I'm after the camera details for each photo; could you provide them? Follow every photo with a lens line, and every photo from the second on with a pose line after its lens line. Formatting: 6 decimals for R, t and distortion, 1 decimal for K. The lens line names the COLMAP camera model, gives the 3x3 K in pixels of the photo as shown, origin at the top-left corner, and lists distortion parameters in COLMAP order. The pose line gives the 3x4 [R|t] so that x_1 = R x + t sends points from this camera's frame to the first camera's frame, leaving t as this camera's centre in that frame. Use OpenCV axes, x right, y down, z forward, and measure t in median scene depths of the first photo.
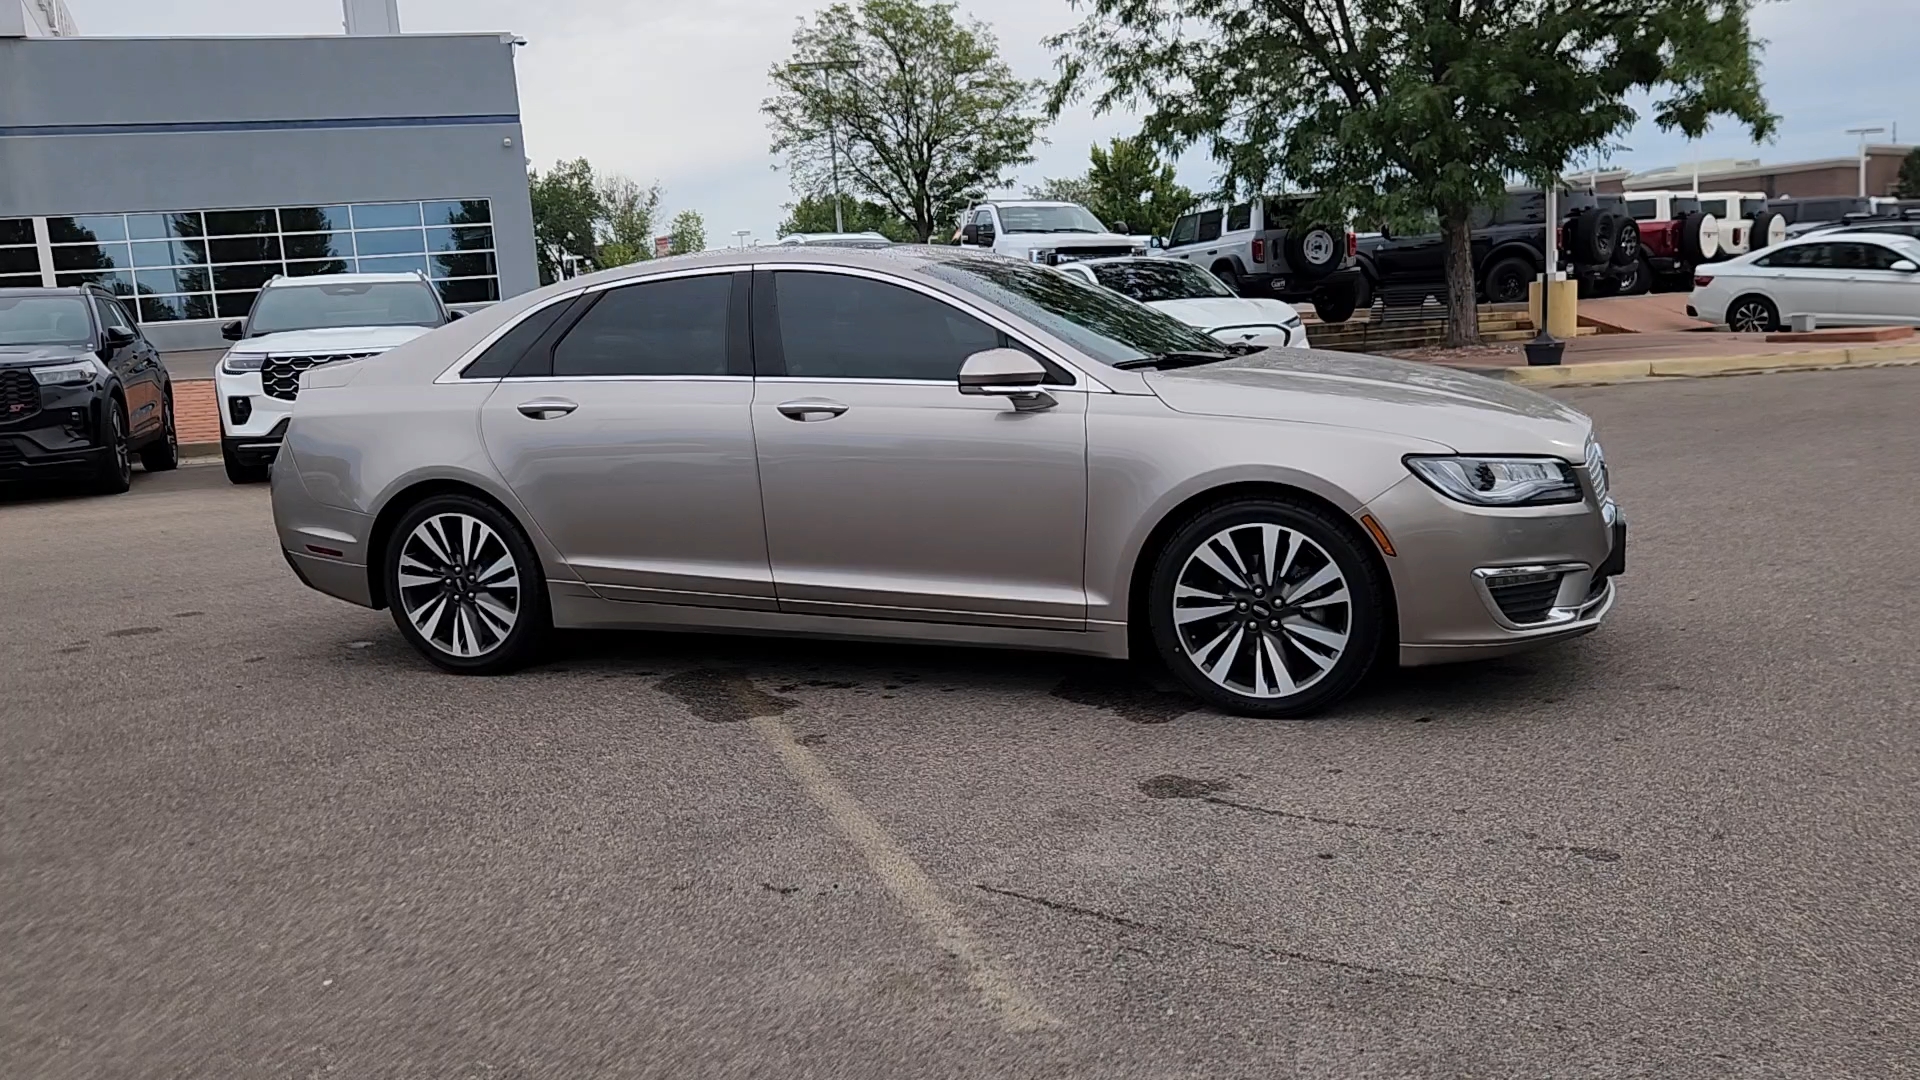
lens RADIAL K [[1623.3, 0, 946.0], [0, 1623.3, 553.7], [0, 0, 1]] dist [0.037006, -0.030110]
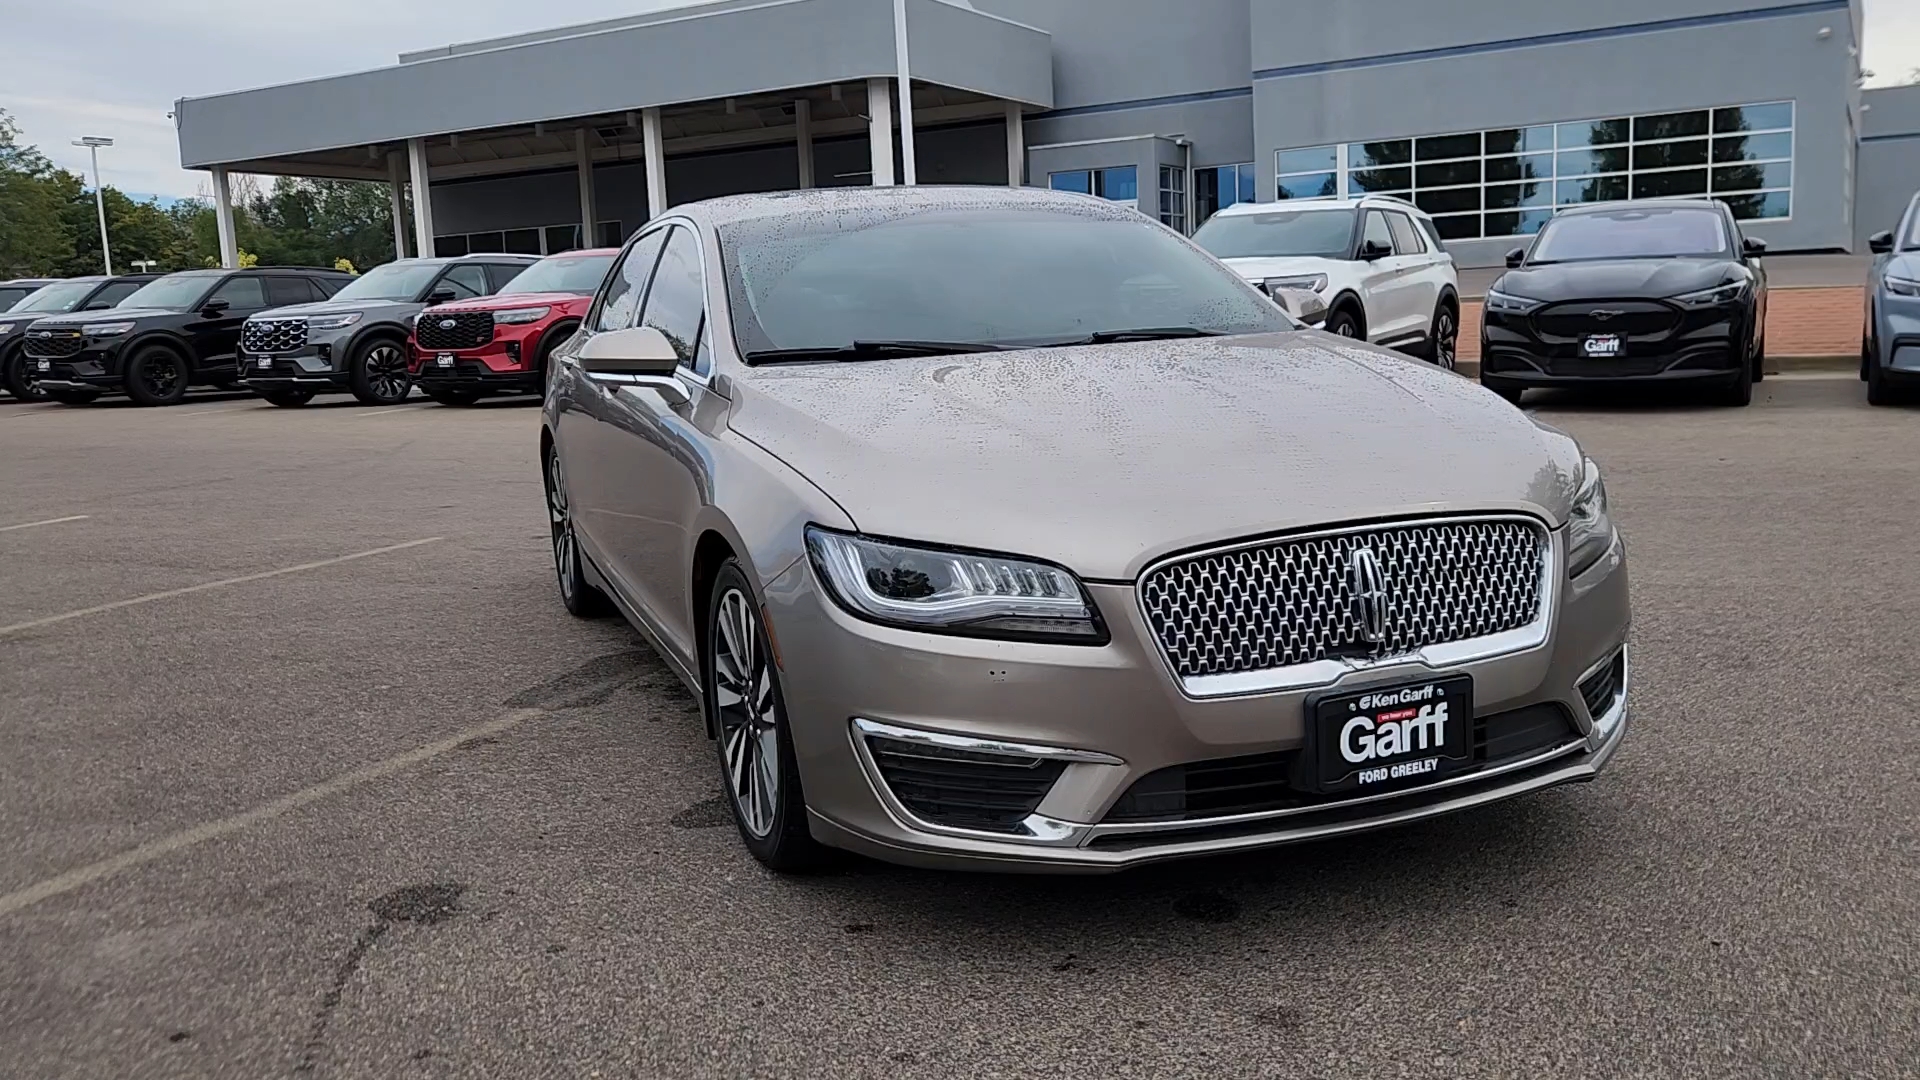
lens RADIAL K [[1623.3, 0, 950.8], [0, 1623.3, 550.8], [0, 0, 1]] dist [0.037006, -0.030110]
pose [[0.669086, 0.145714, -0.728760, 0.638306], [-0.108917, 0.989229, 0.097796, -0.095804], [0.735160, 0.013941, 0.677750, 0.481798]]
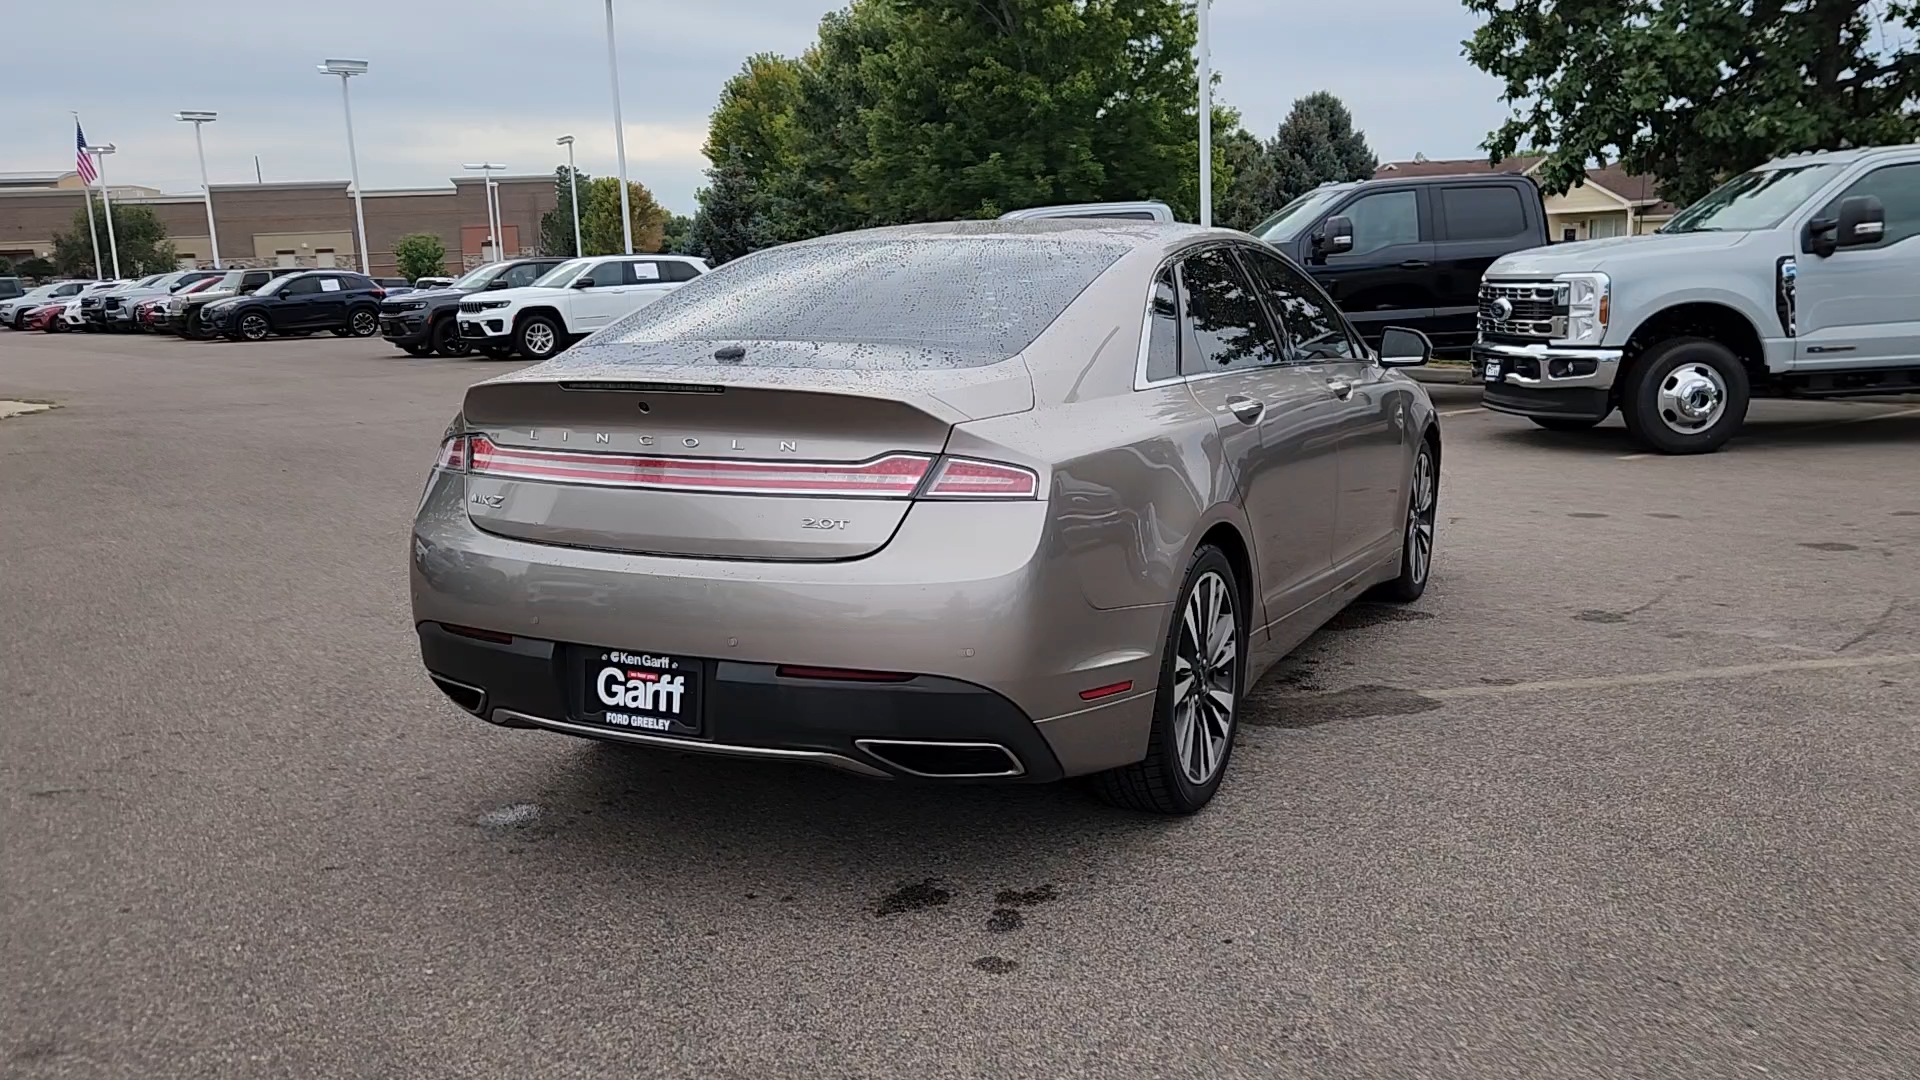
lens RADIAL K [[1623.3, 0, 948.9], [0, 1623.3, 552.1], [0, 0, 1]] dist [0.037006, -0.030110]
pose [[0.086405, -0.122432, 0.988708, -0.996275], [0.174600, 0.978921, 0.105961, -0.126131], [-0.980841, 0.163473, 0.105961, 1.039504]]
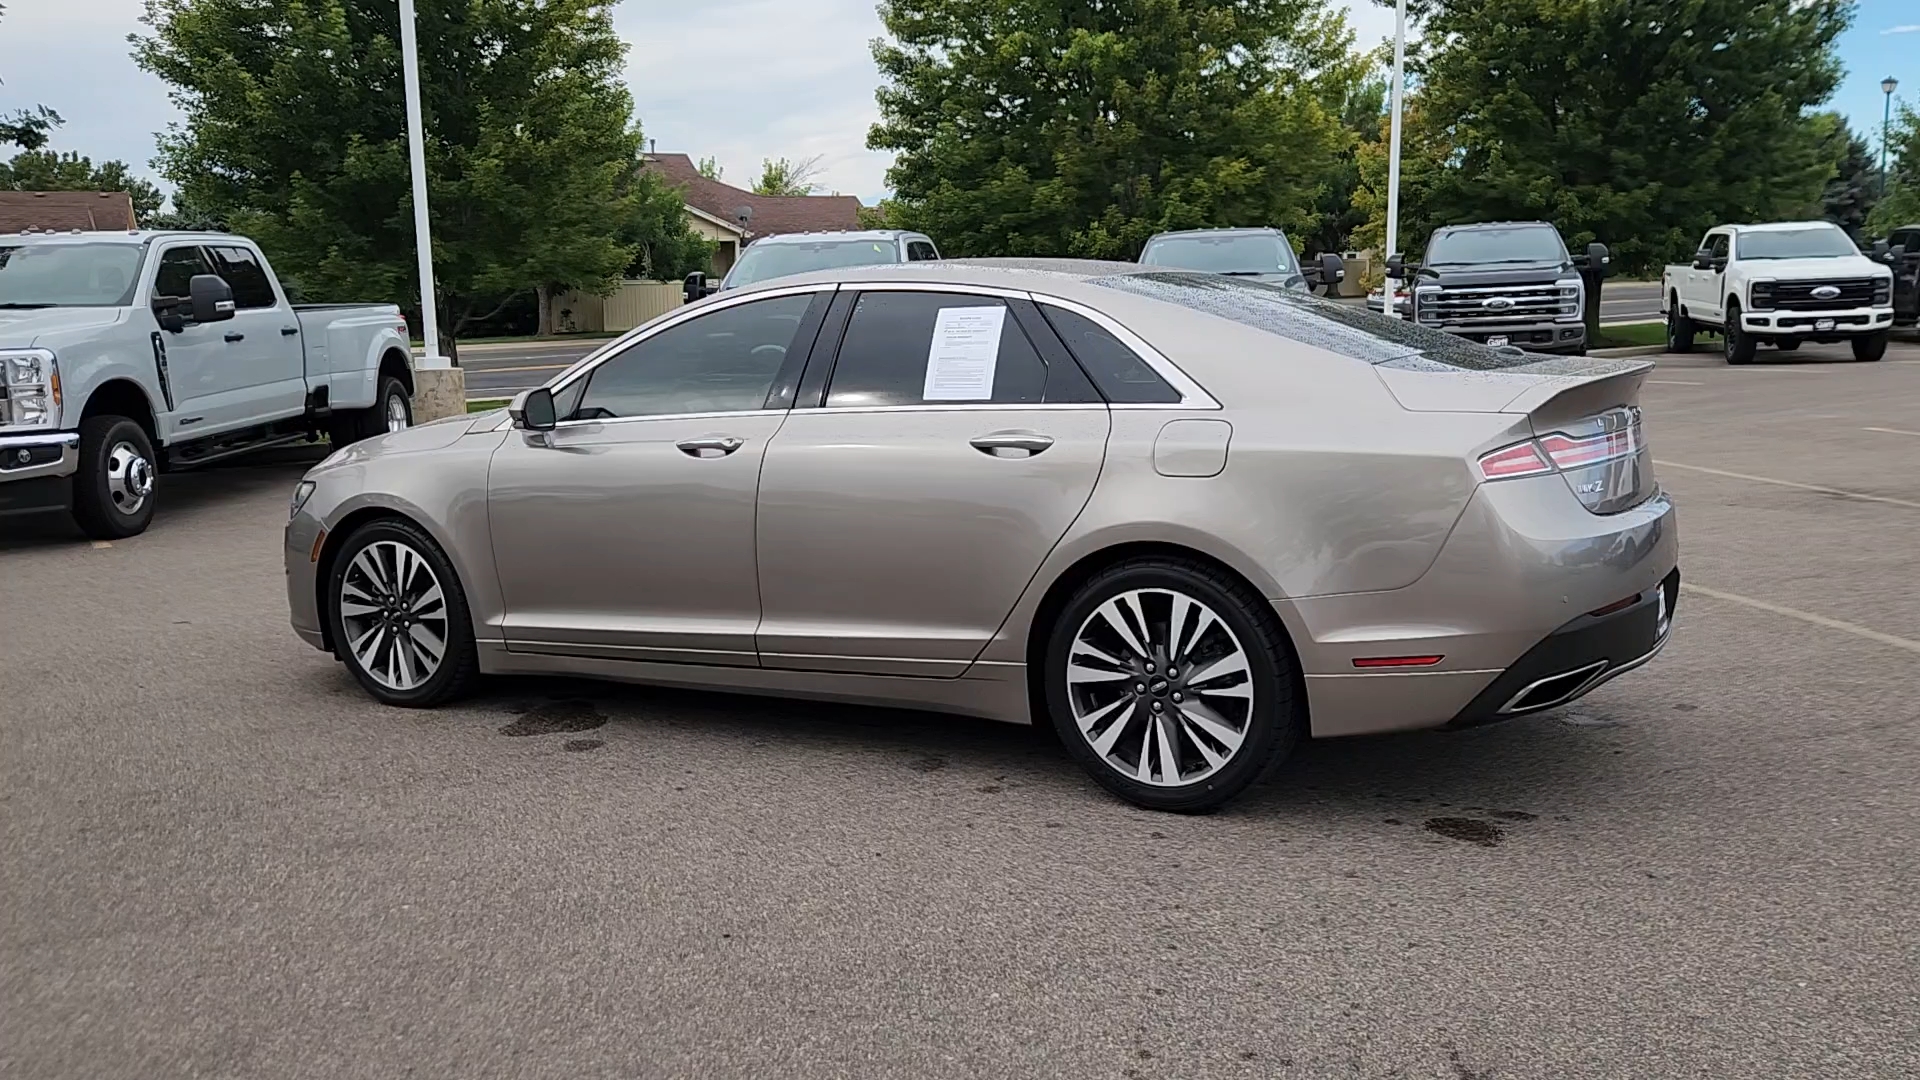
lens RADIAL K [[1623.3, 0, 946.2], [0, 1623.3, 549.8], [0, 0, 1]] dist [0.037006, -0.030110]
pose [[-0.983818, 0.054282, 0.170753, -0.225009], [0.103666, 0.949744, 0.295364, -0.320684], [-0.146138, 0.308286, -0.940002, 1.988769]]
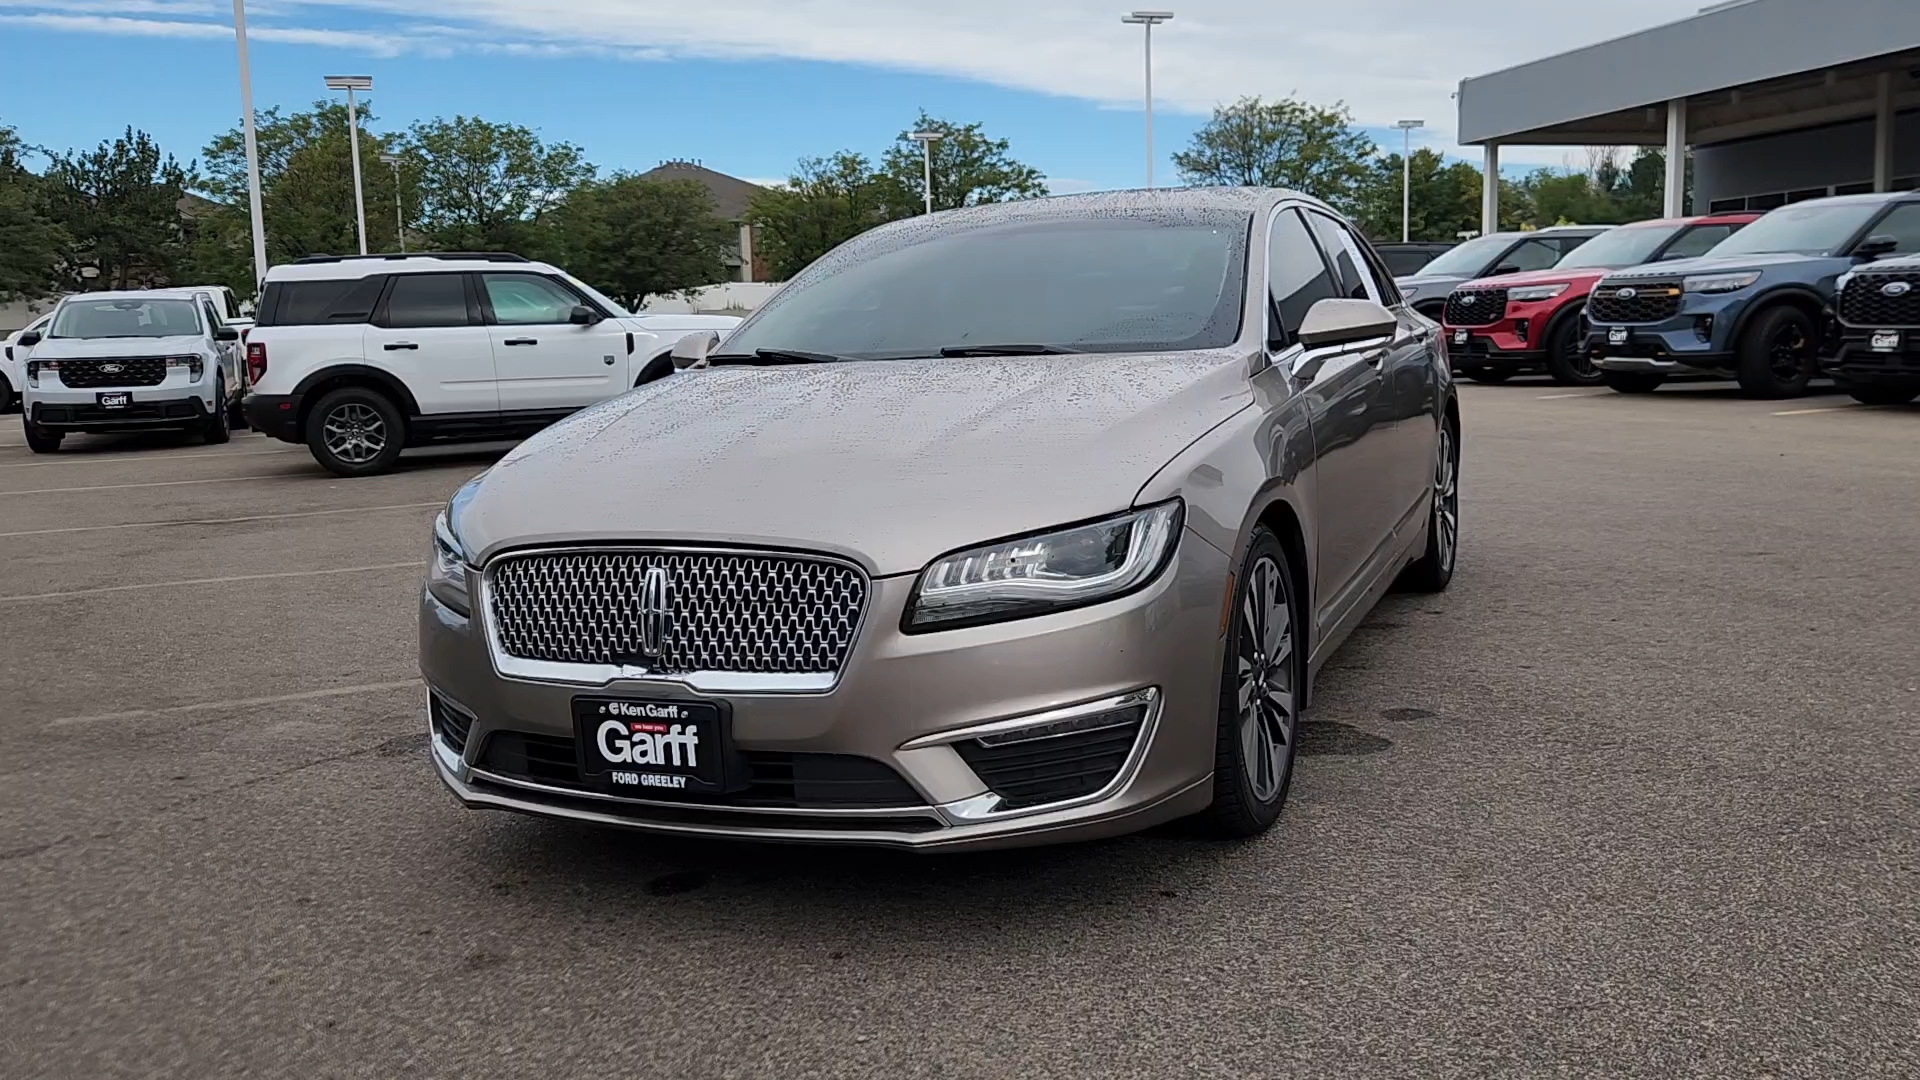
lens RADIAL K [[1623.3, 0, 951.3], [0, 1623.3, 551.8], [0, 0, 1]] dist [0.037006, -0.030110]
pose [[-0.050086, 0.204181, -0.977651, 0.867135], [-0.111416, 0.971627, 0.208631, -0.186279], [0.992511, 0.119375, -0.025916, 1.015037]]
